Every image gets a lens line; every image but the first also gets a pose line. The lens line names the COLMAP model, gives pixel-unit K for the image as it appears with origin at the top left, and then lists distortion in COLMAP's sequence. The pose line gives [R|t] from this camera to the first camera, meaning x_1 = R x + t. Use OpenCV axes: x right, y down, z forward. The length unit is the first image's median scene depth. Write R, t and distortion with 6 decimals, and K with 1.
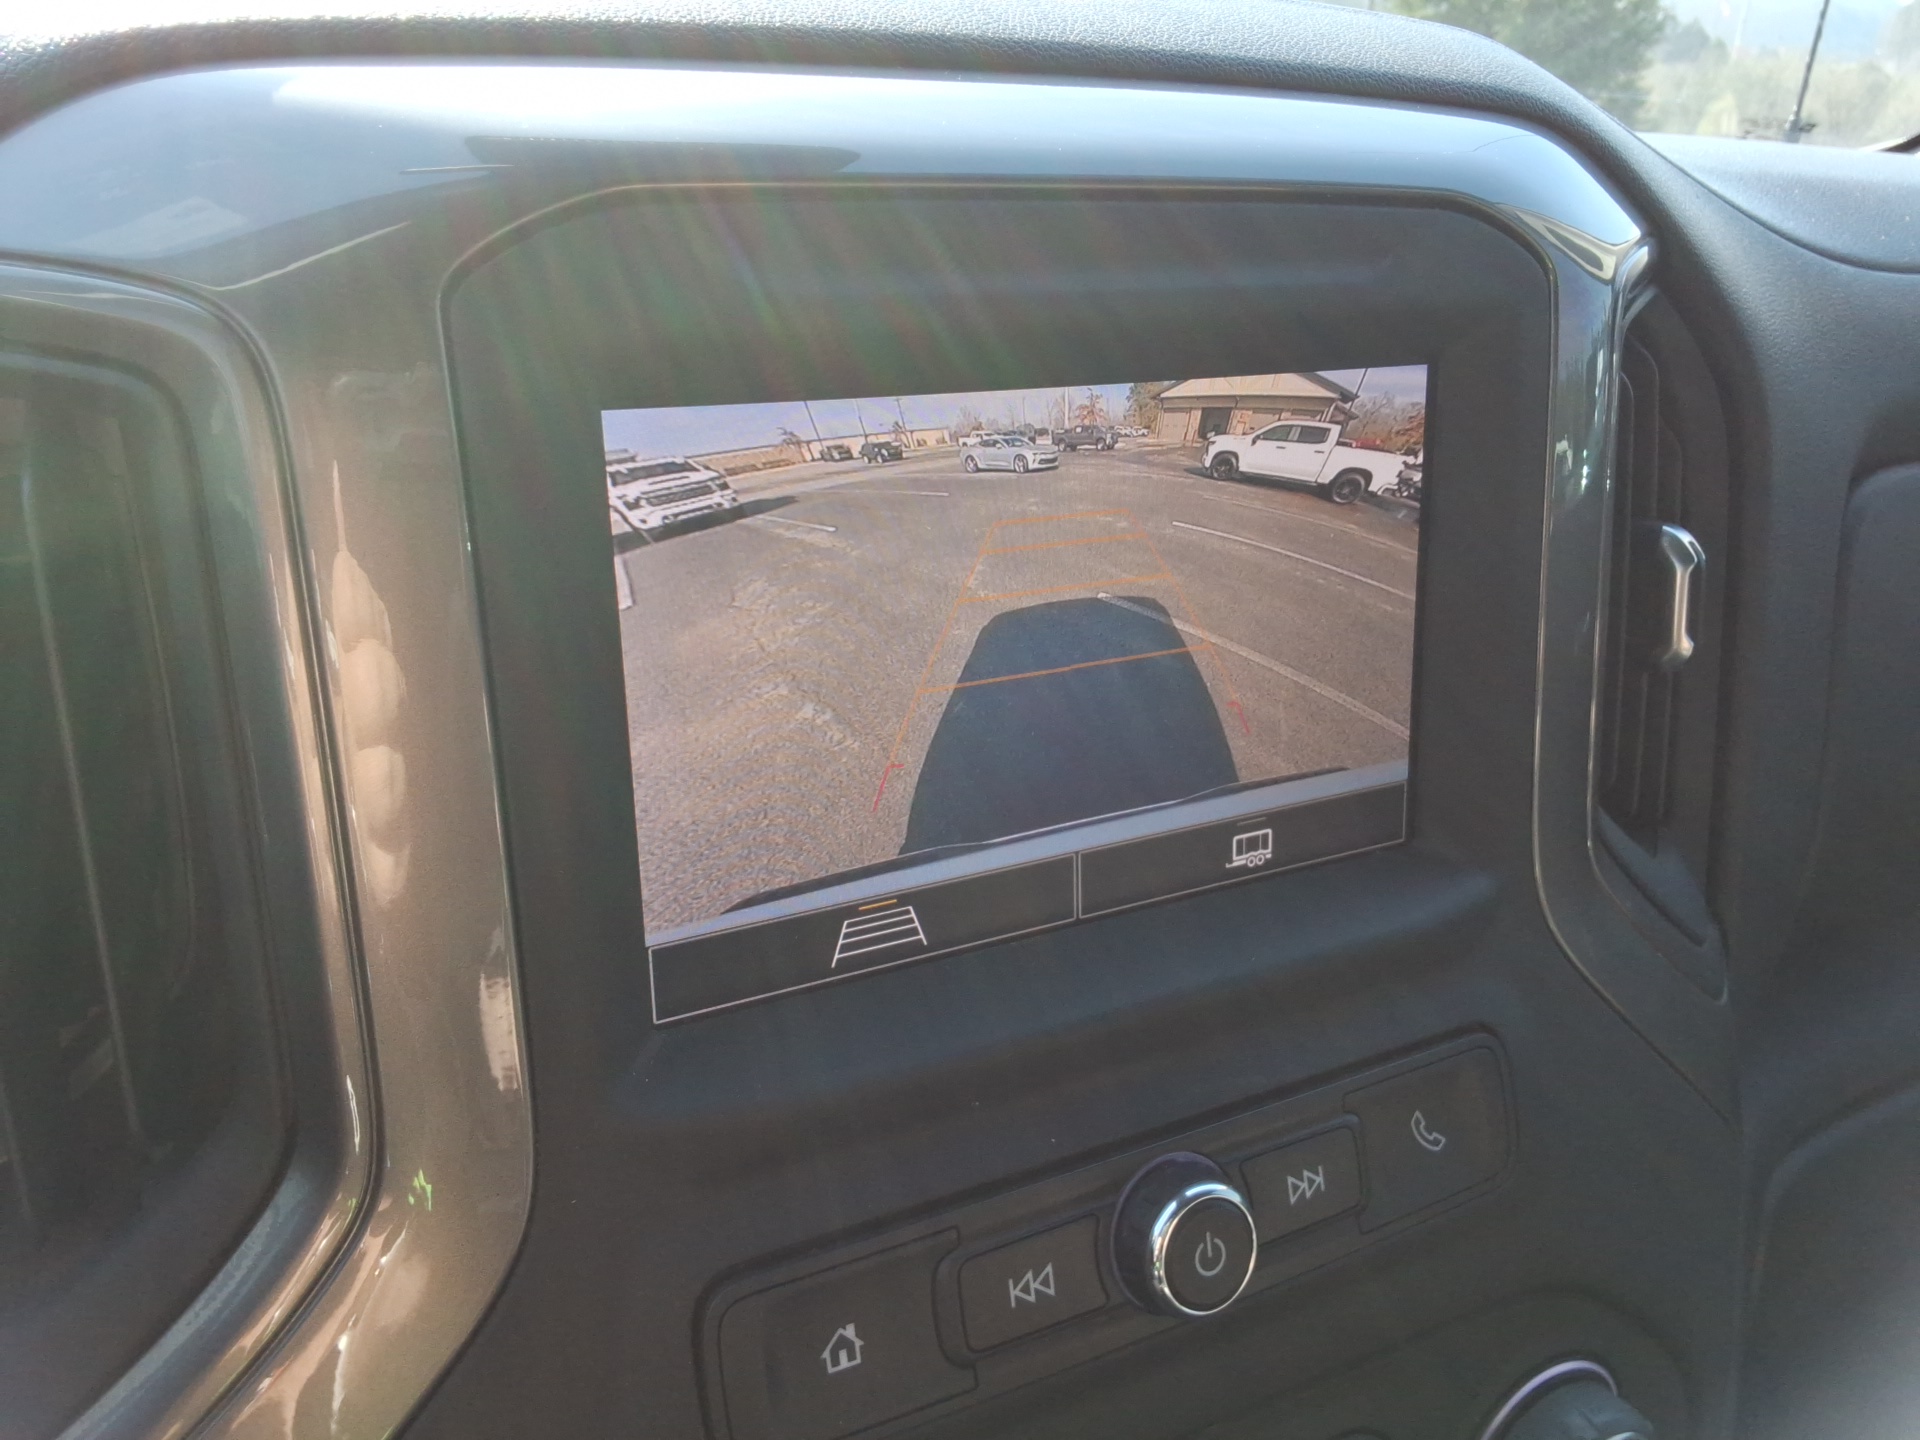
lens RADIAL K [[1570.7, 0, 961.9], [0, 1570.7, 709.4], [0, 0, 1]] dist [0.136162, -0.224219]
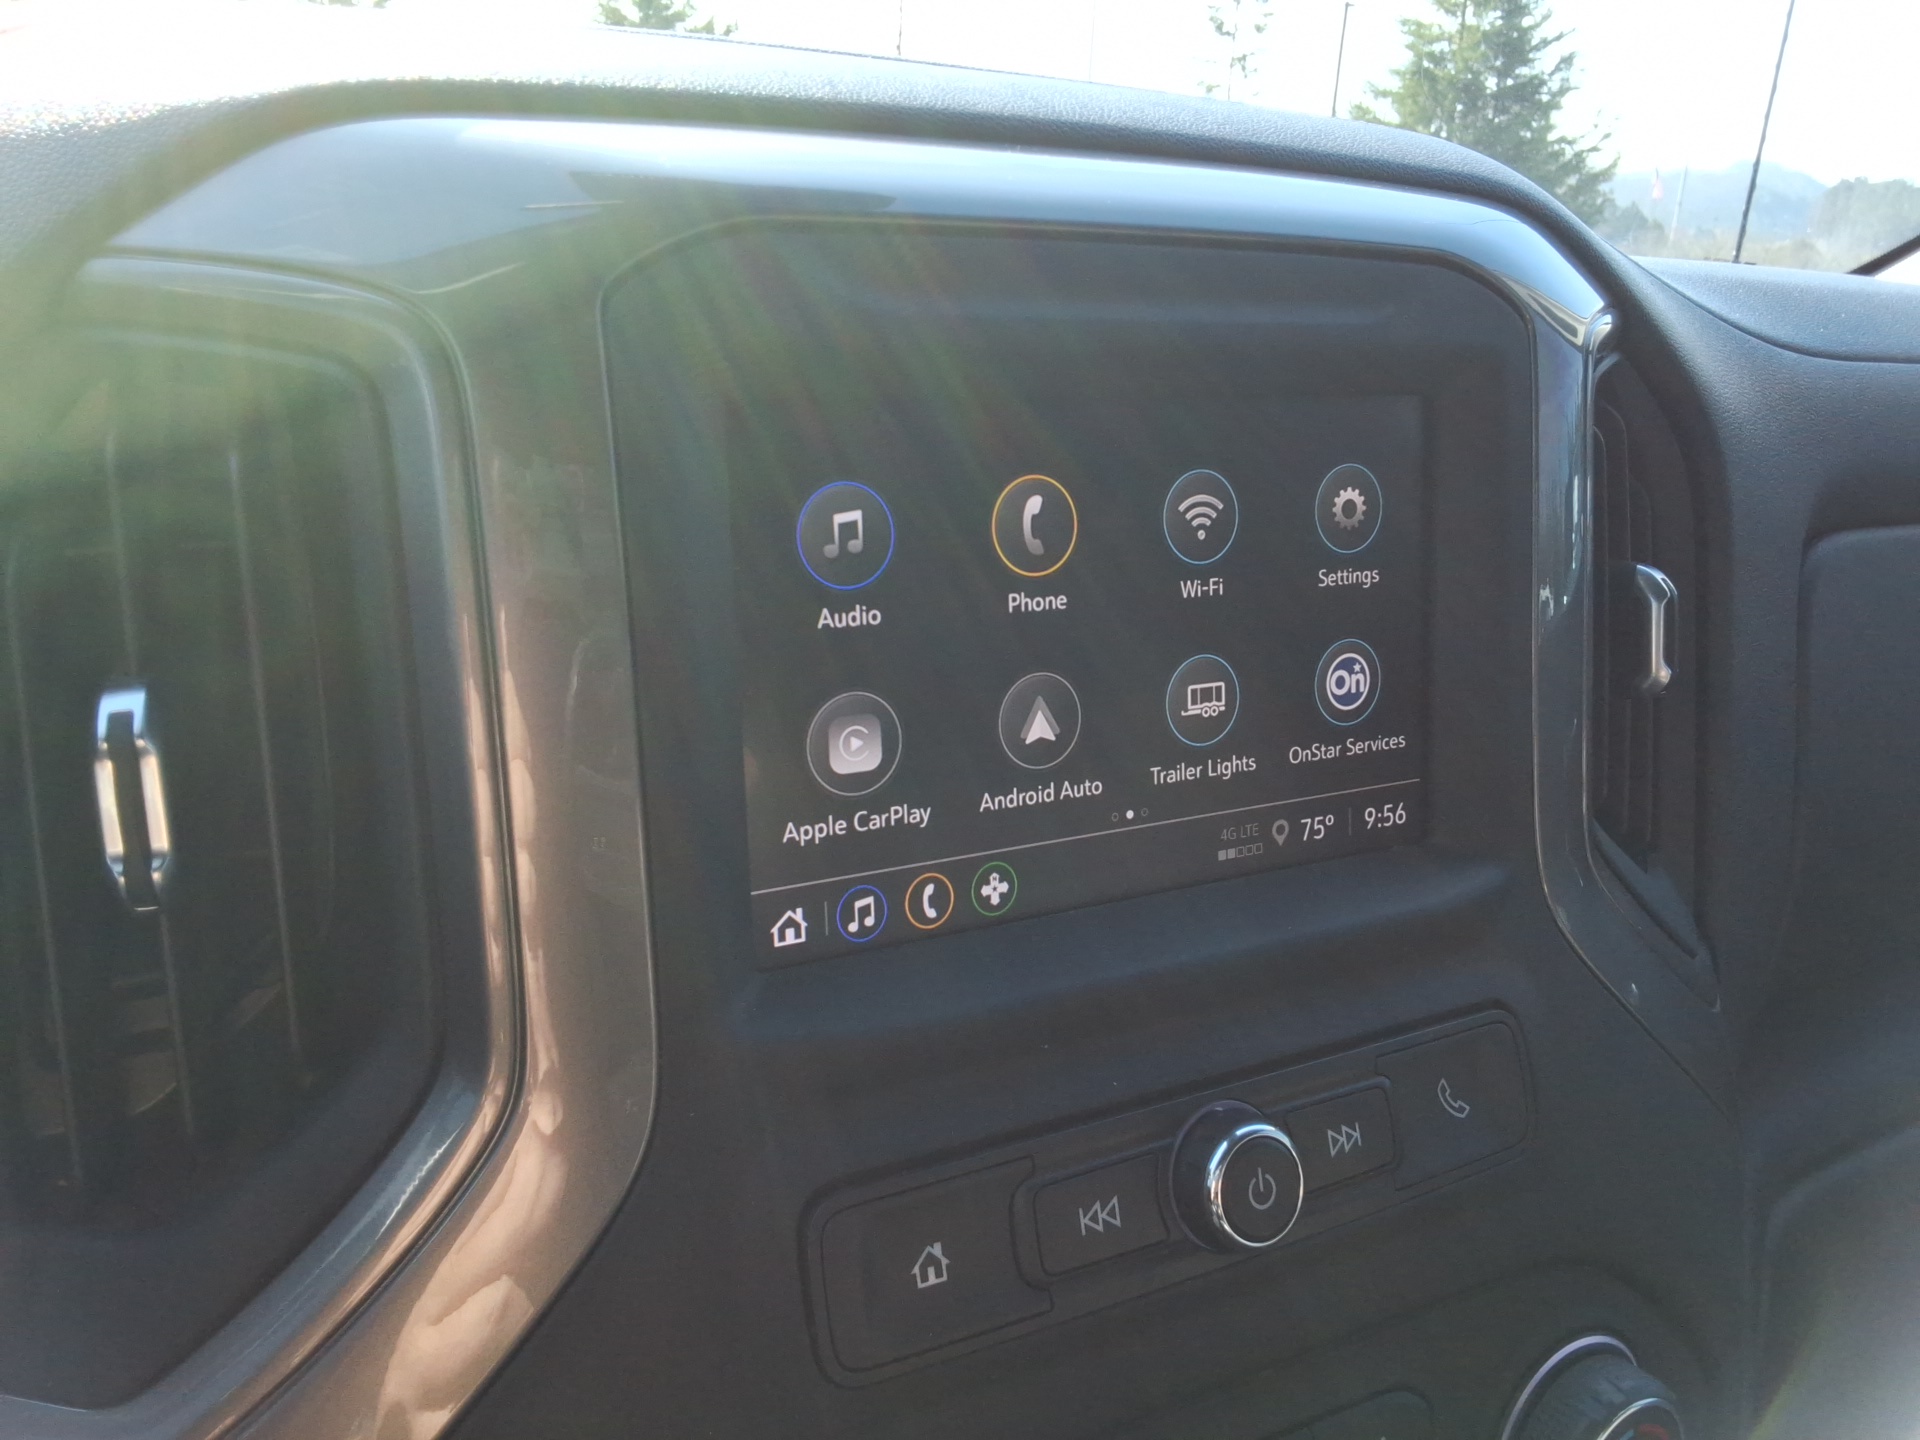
lens RADIAL K [[1570.7, 0, 961.9], [0, 1570.7, 709.4], [0, 0, 1]] dist [0.136162, -0.224219]
pose [[0.999825, -0.008268, 0.016759, -0.059041], [0.009933, 0.994754, -0.101815, 0.116098], [-0.015830, 0.101964, 0.994662, -0.099285]]
